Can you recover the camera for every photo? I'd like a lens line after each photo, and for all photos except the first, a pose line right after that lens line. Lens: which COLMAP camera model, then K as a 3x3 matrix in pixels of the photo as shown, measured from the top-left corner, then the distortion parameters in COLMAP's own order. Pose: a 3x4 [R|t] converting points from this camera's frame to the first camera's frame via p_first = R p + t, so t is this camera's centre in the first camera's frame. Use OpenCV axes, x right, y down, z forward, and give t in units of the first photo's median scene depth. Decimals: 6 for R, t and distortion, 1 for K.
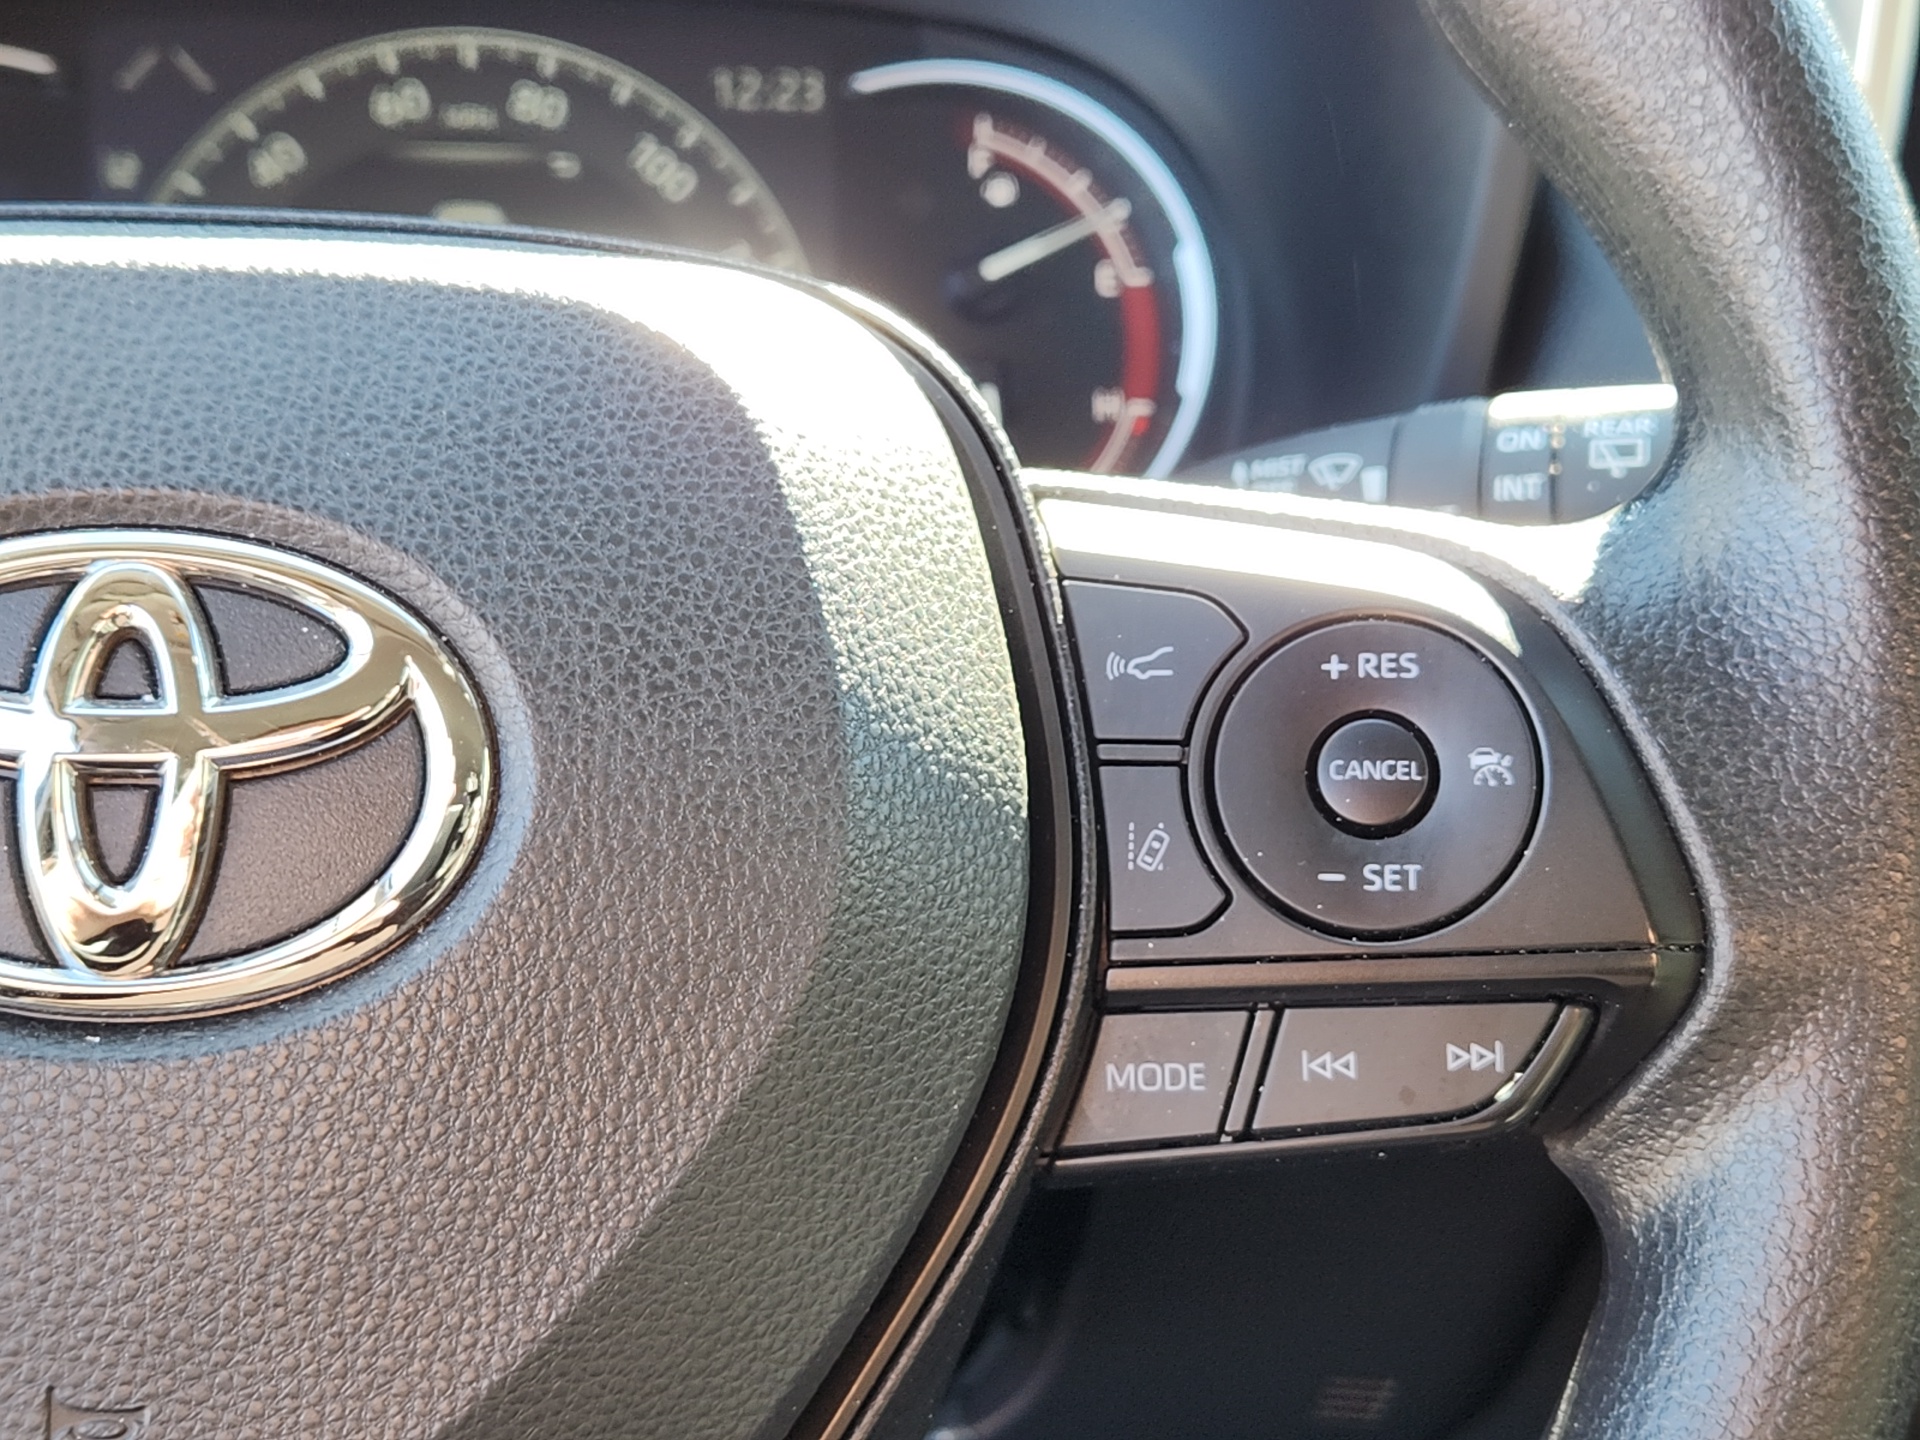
lens RADIAL K [[1957.5, 0, 960.0], [0, 1957.5, 720.0], [0, 0, 1]] dist [0.018587, -0.000425]
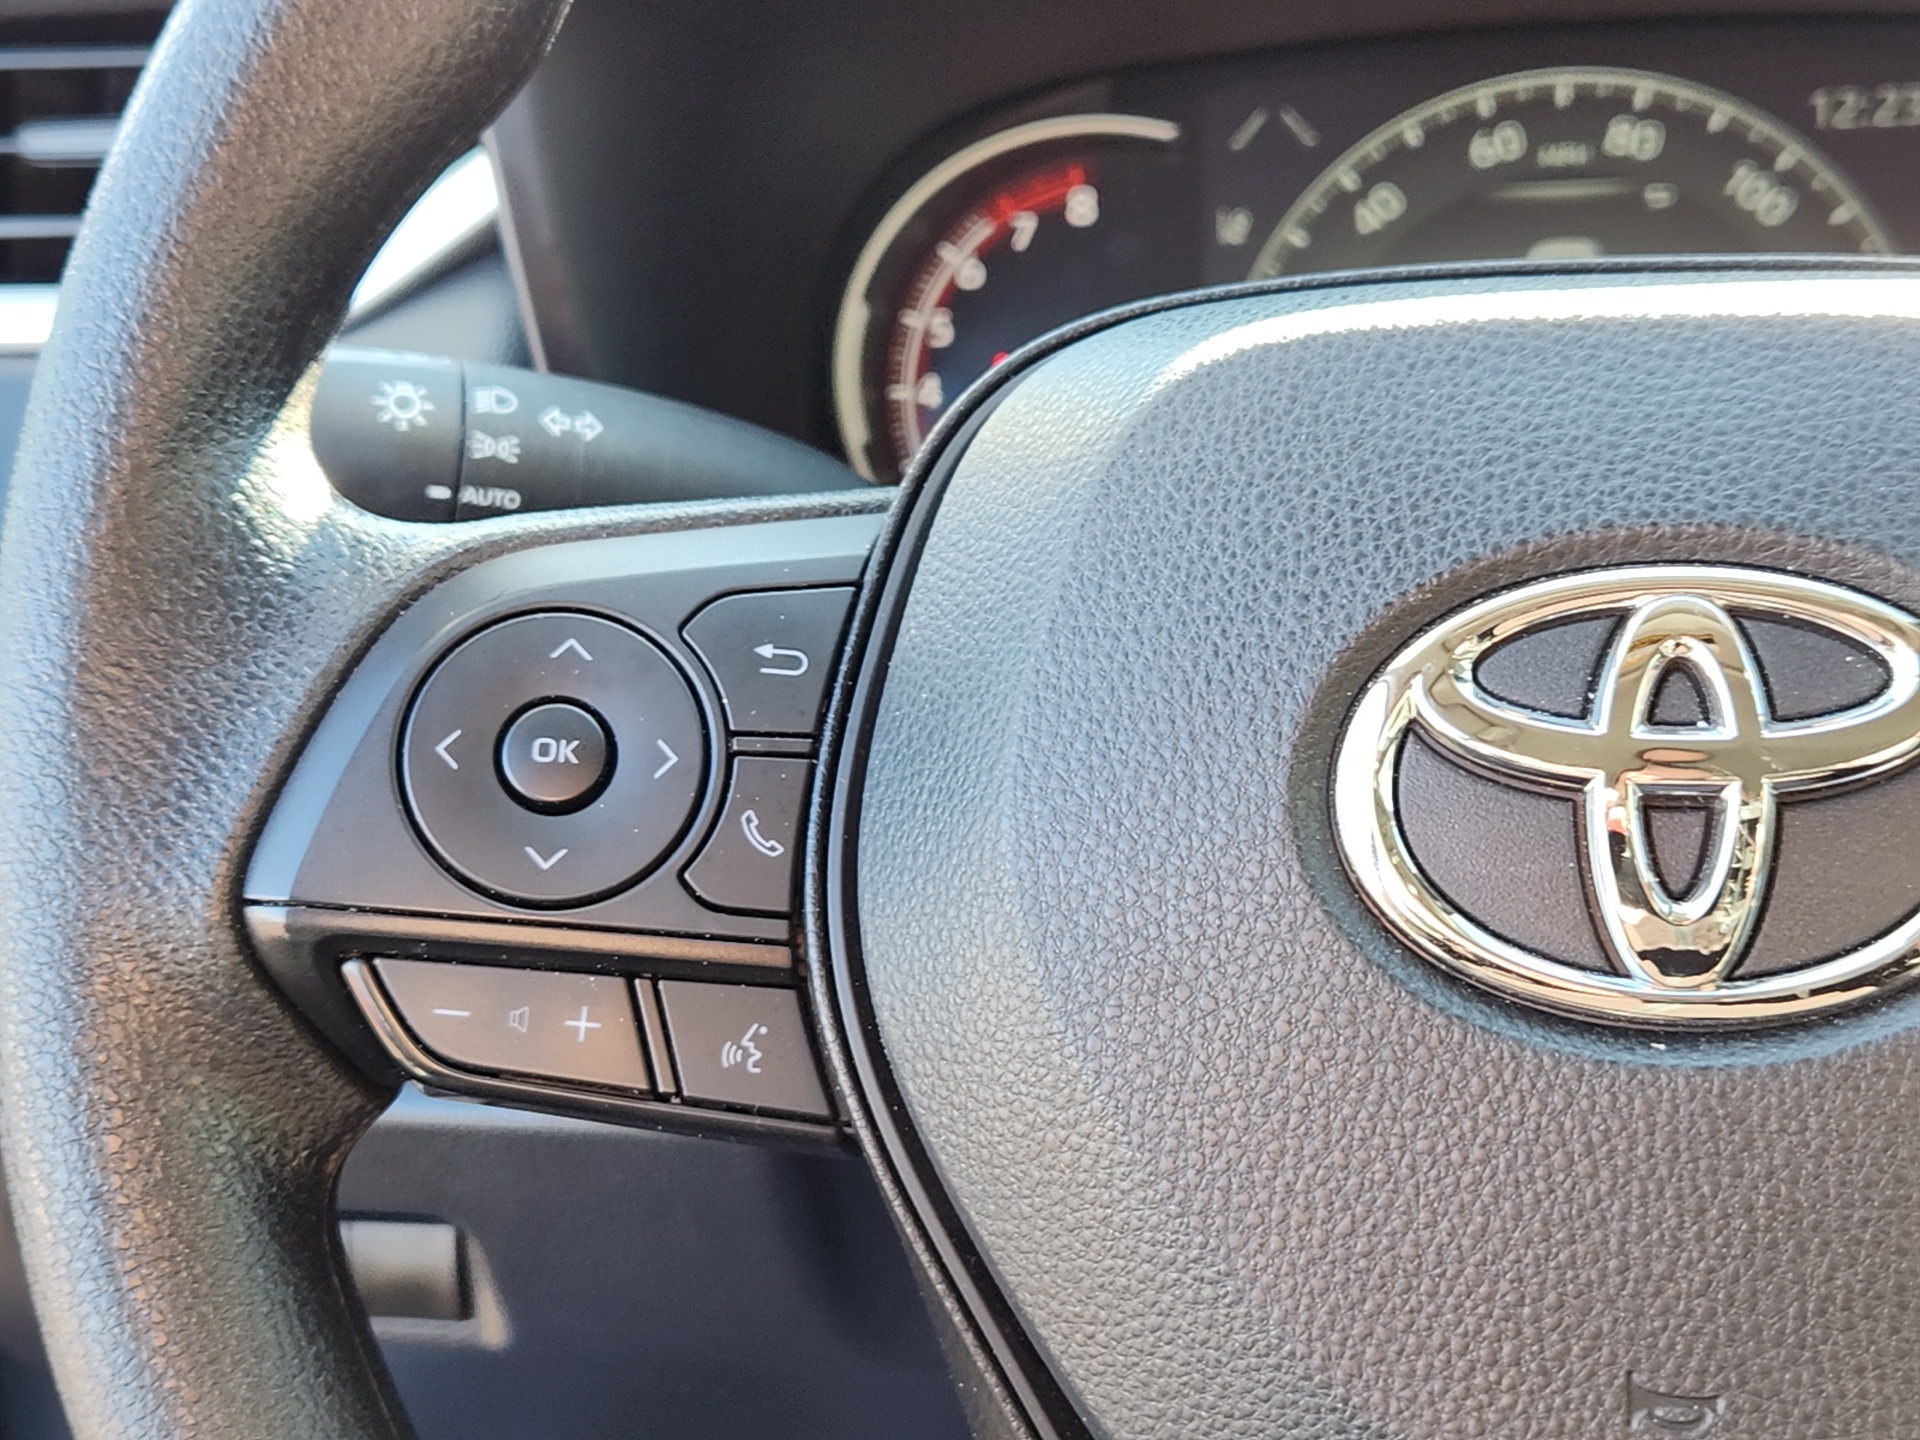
lens RADIAL K [[1960.4, 0, 984.0], [0, 1960.4, 743.7], [0, 0, 1]] dist [0.043085, -0.039672]
pose [[0.979339, 0.001257, -0.202220, -0.570320], [-0.001029, 0.999999, 0.001234, -0.002048], [0.202221, -0.001000, 0.979339, -0.114992]]
